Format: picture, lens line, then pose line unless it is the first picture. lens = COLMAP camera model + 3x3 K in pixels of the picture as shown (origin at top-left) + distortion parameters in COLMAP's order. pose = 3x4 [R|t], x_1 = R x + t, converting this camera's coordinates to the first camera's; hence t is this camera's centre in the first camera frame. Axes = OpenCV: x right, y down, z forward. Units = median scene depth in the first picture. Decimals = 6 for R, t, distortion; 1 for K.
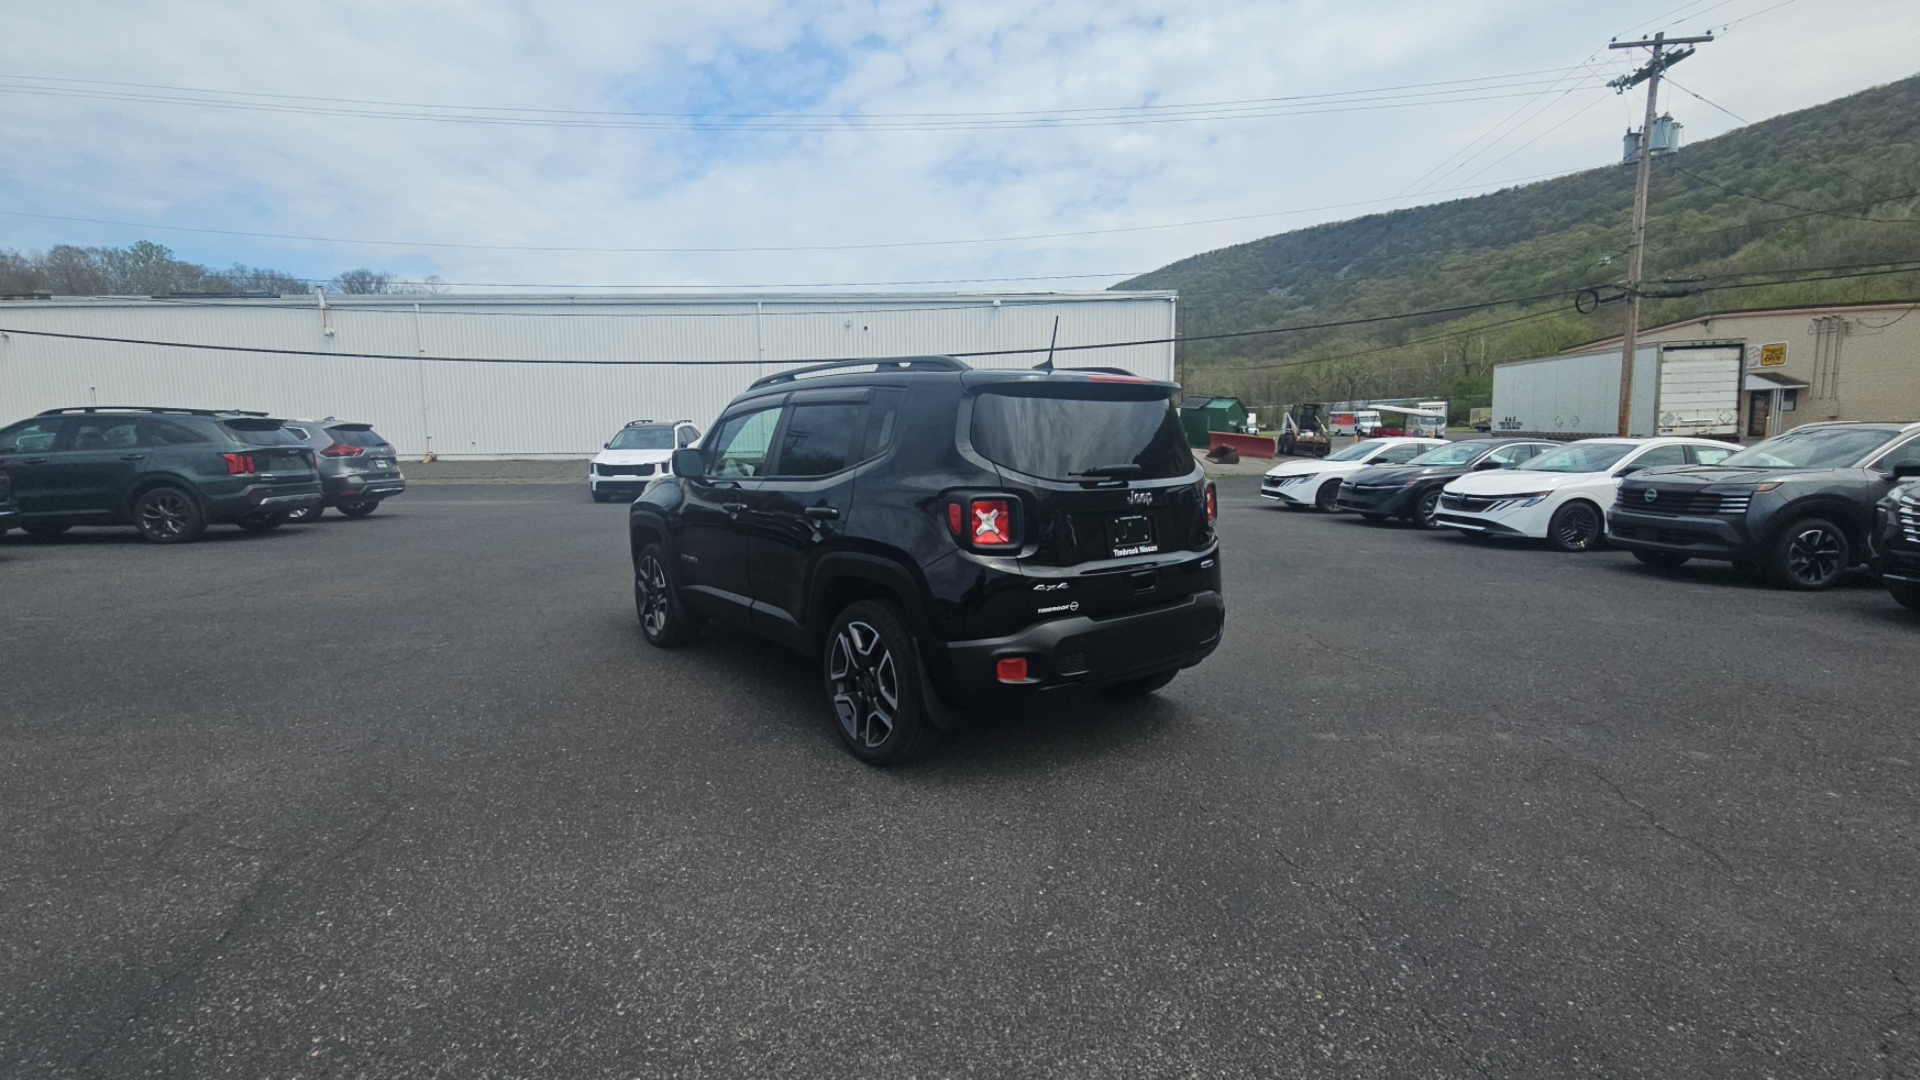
lens RADIAL K [[860.3, 0, 956.7], [0, 860.3, 534.3], [0, 0, 1]] dist [0.013714, -0.009209]
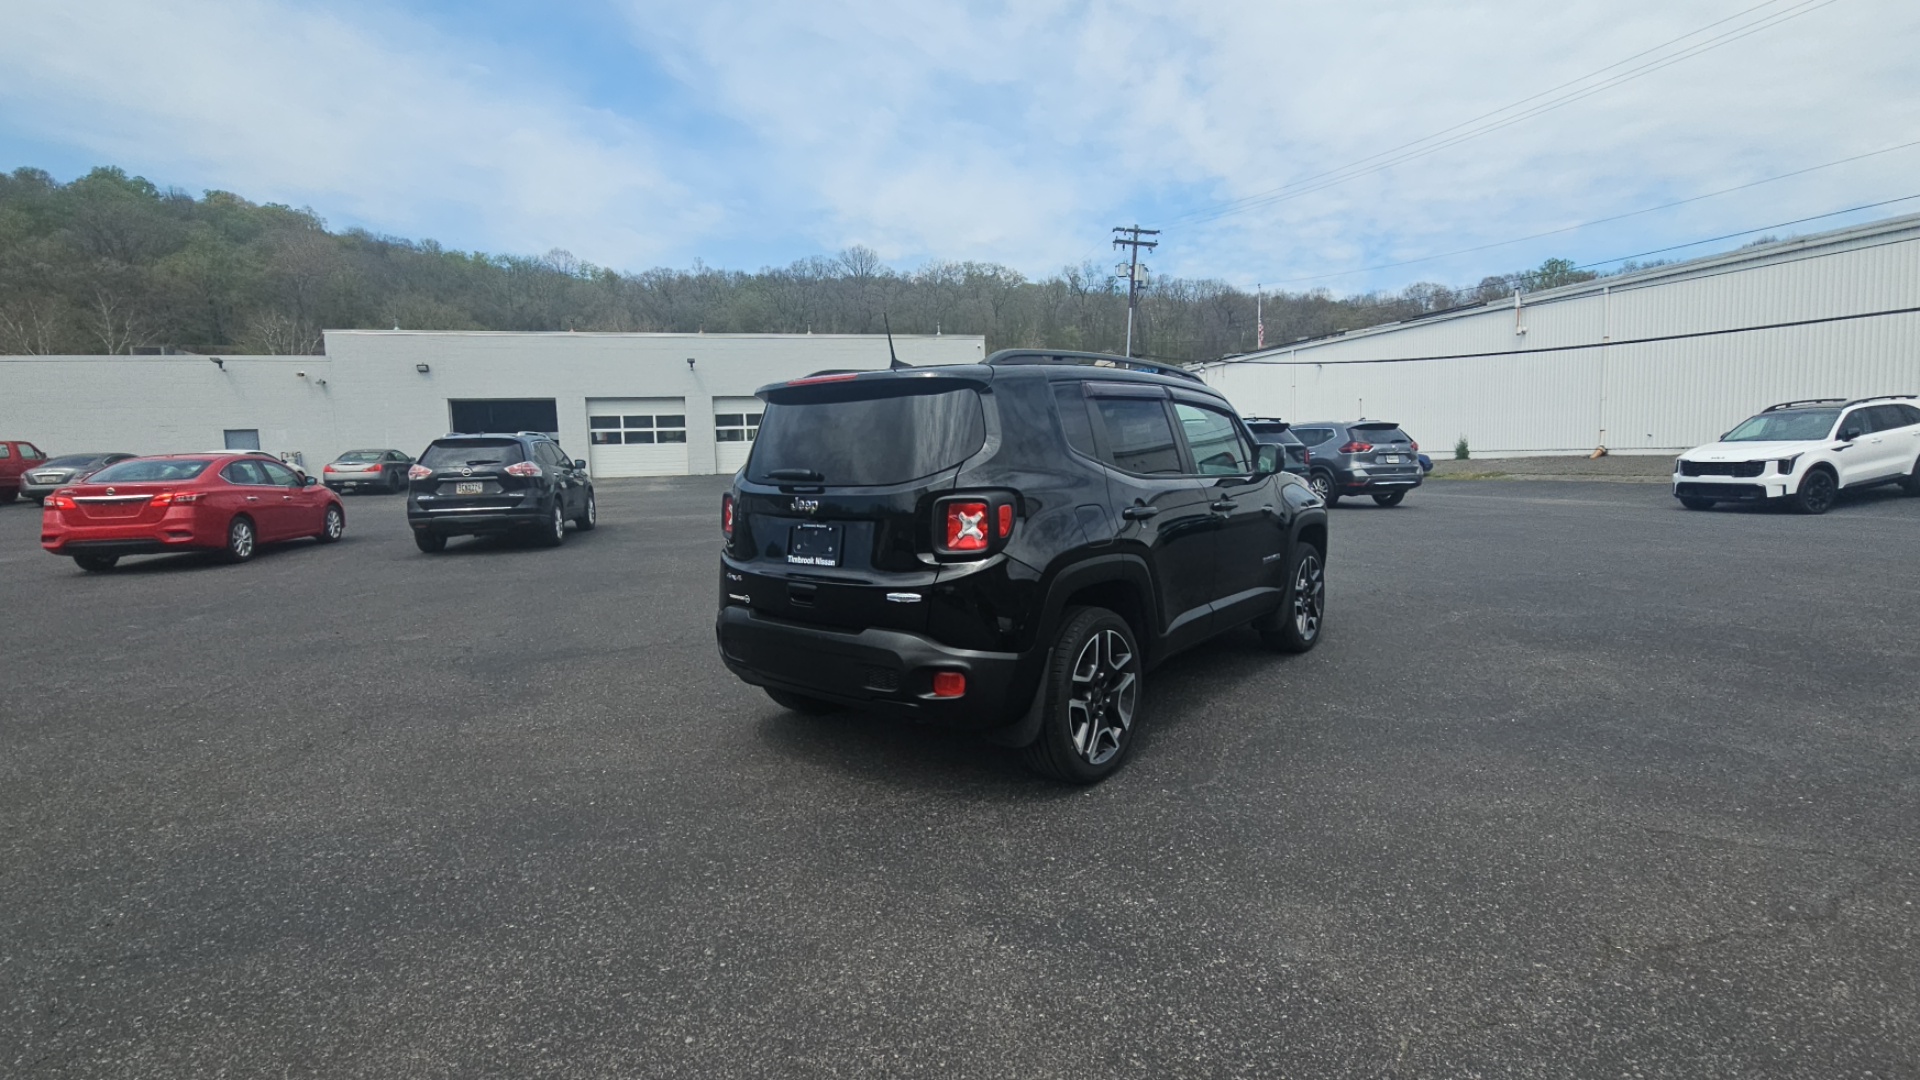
lens RADIAL K [[860.3, 0, 956.7], [0, 860.3, 534.3], [0, 0, 1]] dist [0.013714, -0.009209]
pose [[0.205867, 0.093955, -0.974059, 0.270382], [-0.086037, 0.993263, 0.077624, -0.022493], [0.974790, 0.067825, 0.212564, 0.223861]]
